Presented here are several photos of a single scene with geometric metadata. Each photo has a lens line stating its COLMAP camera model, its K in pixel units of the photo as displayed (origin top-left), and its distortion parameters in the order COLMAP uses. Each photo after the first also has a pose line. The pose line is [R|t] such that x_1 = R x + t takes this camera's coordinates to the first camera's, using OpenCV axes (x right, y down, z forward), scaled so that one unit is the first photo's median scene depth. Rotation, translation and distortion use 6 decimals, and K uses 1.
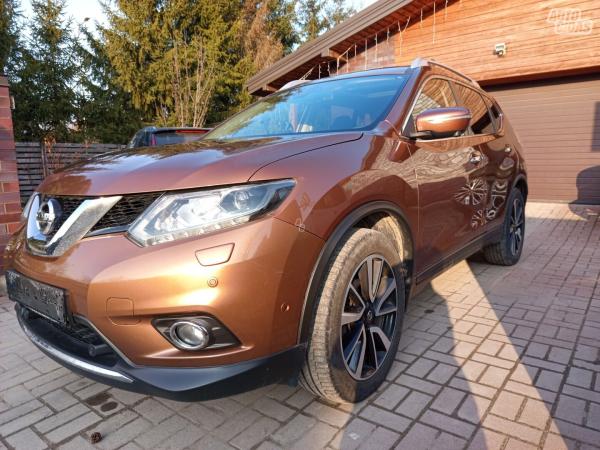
lens RADIAL K [[421.0, 0, 300.0], [0, 421.0, 225.0], [0, 0, 1]] dist [-0.000231, -0.000759]
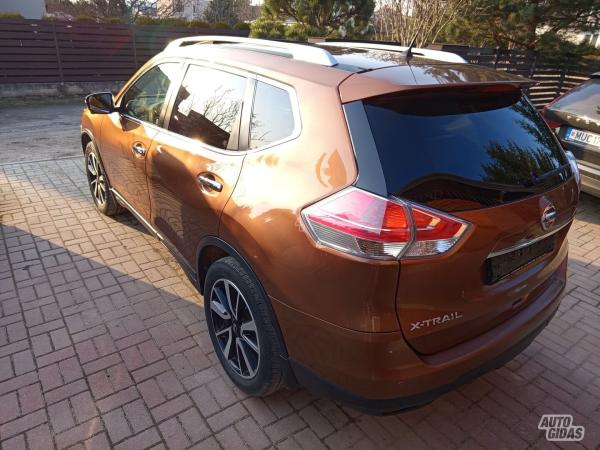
lens RADIAL K [[421.0, 0, 300.0], [0, 421.0, 225.0], [0, 0, 1]] dist [-0.000231, -0.000759]
pose [[-0.254216, 0.406734, -0.877463, 1.679450], [-0.188018, 0.869176, 0.457365, -0.697427], [0.948696, 0.281248, -0.144486, 2.046359]]
